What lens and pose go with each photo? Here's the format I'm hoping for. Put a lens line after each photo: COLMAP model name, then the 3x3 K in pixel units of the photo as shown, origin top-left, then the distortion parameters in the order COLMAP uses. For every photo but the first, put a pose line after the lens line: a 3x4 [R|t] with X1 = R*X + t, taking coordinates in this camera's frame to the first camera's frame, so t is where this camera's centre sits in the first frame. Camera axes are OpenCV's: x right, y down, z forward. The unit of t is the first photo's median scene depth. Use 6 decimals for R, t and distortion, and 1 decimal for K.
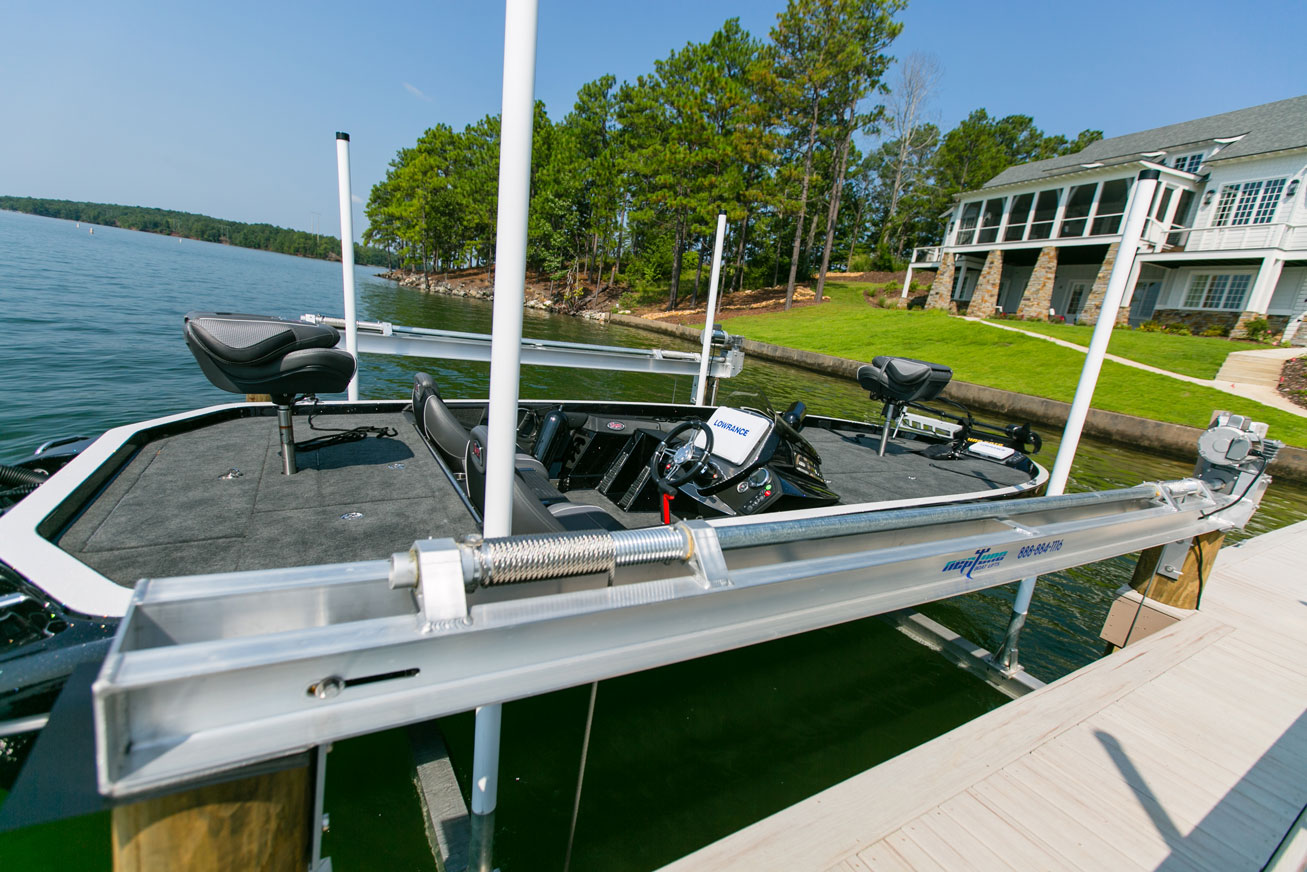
lens RADIAL K [[582.2, 0, 653.5], [0, 582.2, 436.0], [0, 0, 1]] dist [0.002638, -0.000274]
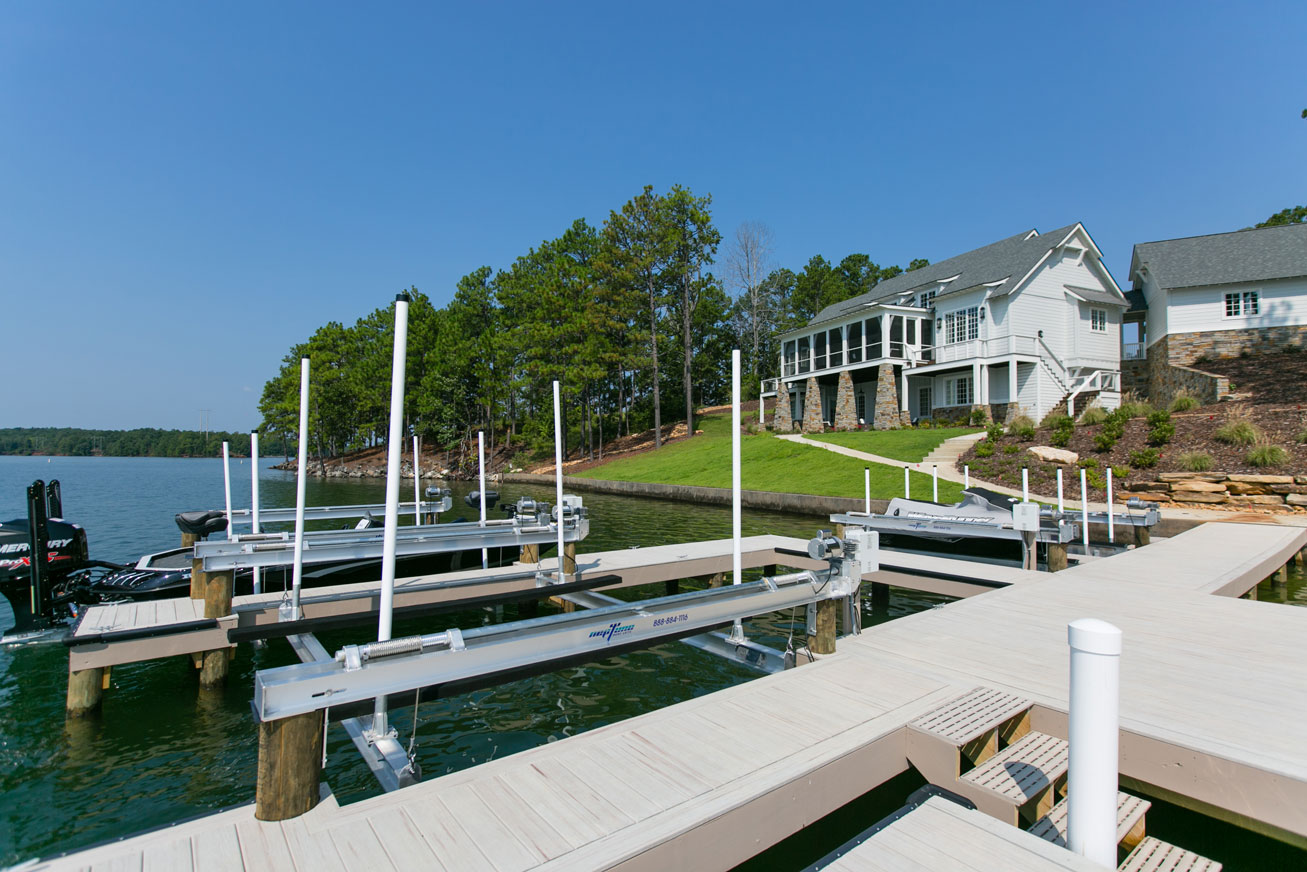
lens RADIAL K [[625.6, 0, 653.5], [0, 625.6, 436.0], [0, 0, 1]] dist [0.000914, -0.000835]
pose [[0.984102, -0.136258, 0.113915, 0.068938], [0.159661, 0.959665, -0.231413, 0.027897], [-0.077788, 0.245922, 0.966163, -0.123703]]
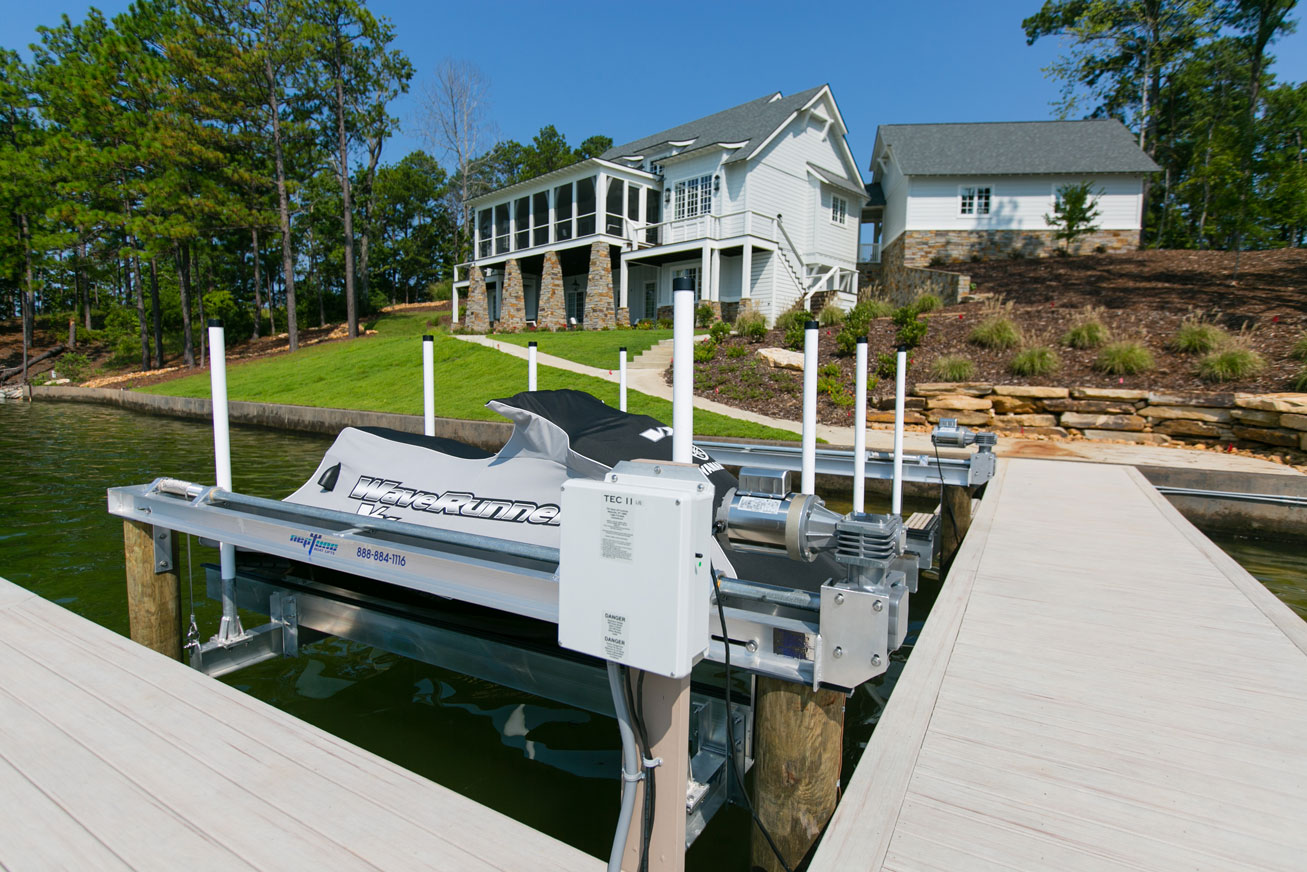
lens RADIAL K [[677.6, 0, 653.5], [0, 677.6, 436.0], [0, 0, 1]] dist [-0.000594, 0.000693]
pose [[0.876075, -0.165113, 0.453023, 0.173940], [0.206554, 0.977482, -0.043182, 0.022091], [-0.435692, 0.131405, 0.890452, 0.012844]]
